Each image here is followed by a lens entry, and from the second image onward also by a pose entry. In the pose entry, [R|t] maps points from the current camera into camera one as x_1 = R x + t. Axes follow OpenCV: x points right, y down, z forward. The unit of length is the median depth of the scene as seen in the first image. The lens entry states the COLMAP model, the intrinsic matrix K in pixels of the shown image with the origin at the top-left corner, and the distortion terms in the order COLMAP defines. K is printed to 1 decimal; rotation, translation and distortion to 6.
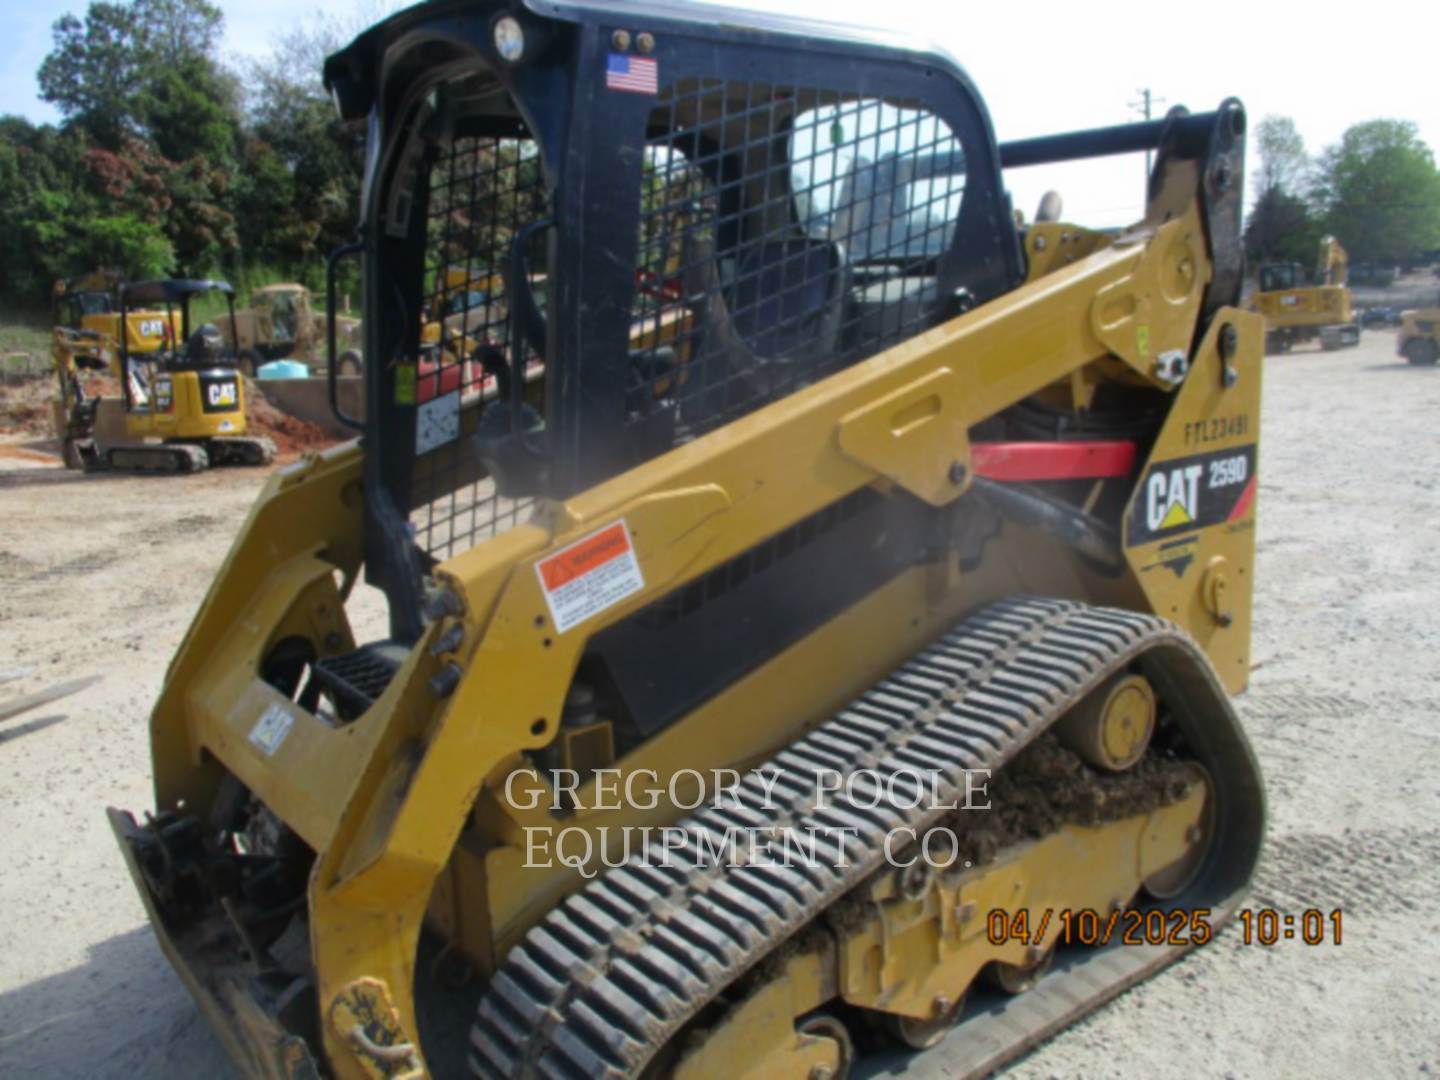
lens RADIAL K [[1143.6, 0, 720.2], [0, 1143.6, 523.5], [0, 0, 1]] dist [-0.032177, -0.002209]
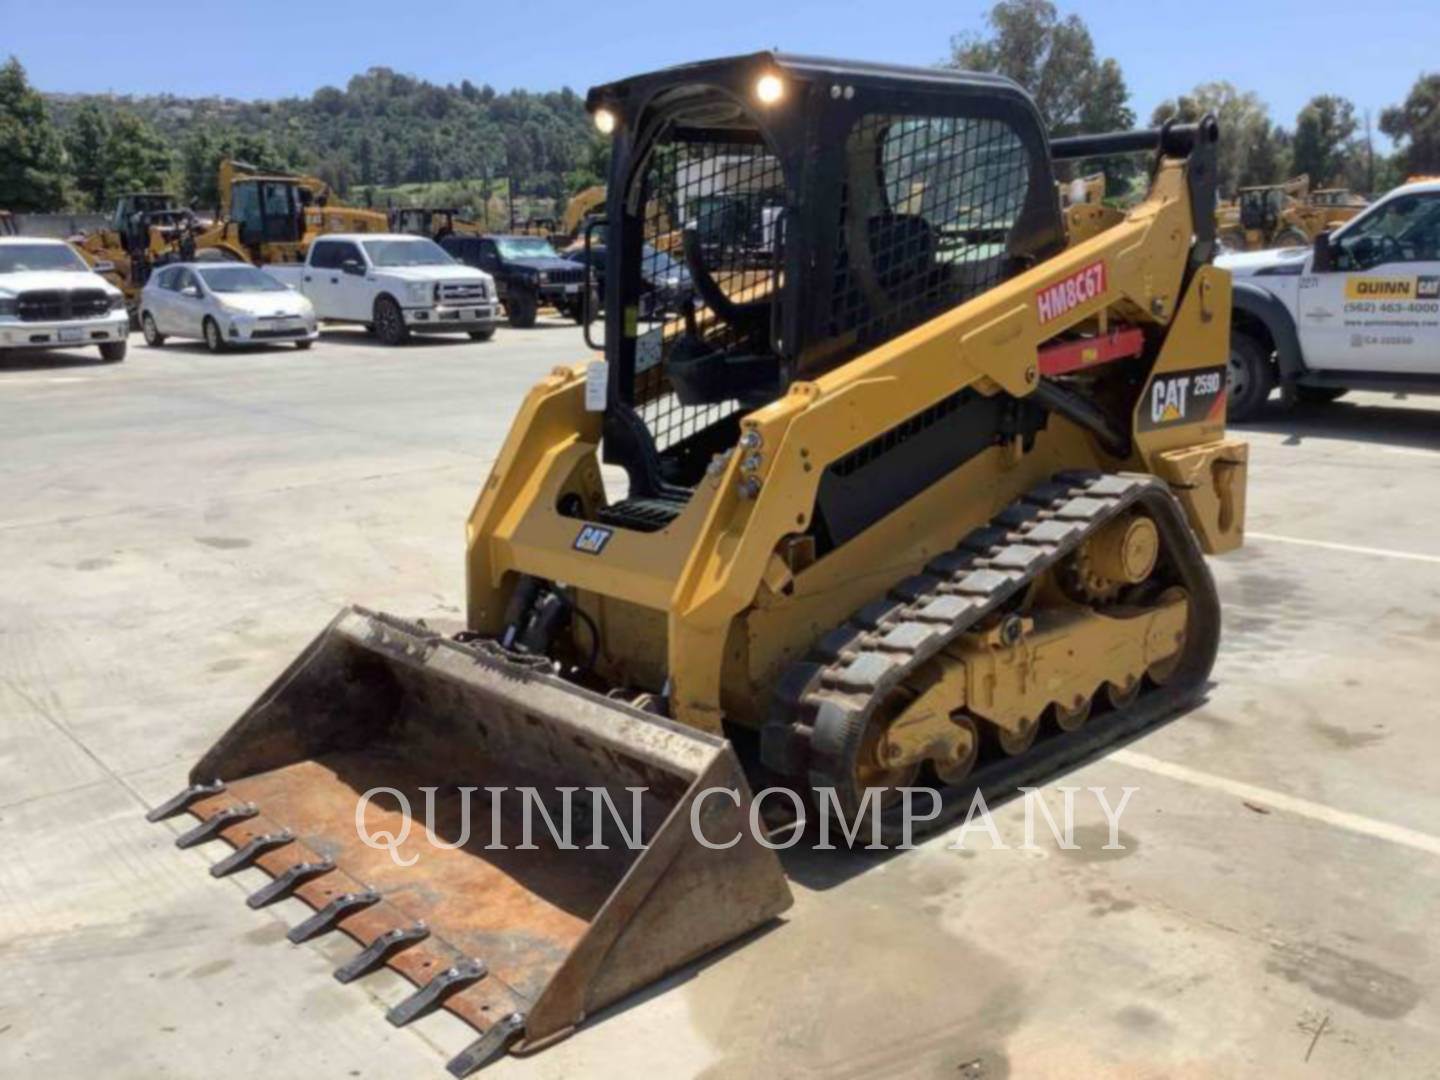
lens RADIAL K [[1174.6, 0, 720.0], [0, 1174.6, 540.0], [0, 0, 1]] dist [0.008204, 0.001030]
pose [[0.998943, -0.014220, 0.043708, -0.231109], [0.012969, 0.999502, 0.028773, 0.104018], [-0.044096, -0.028176, 0.998630, -0.450381]]
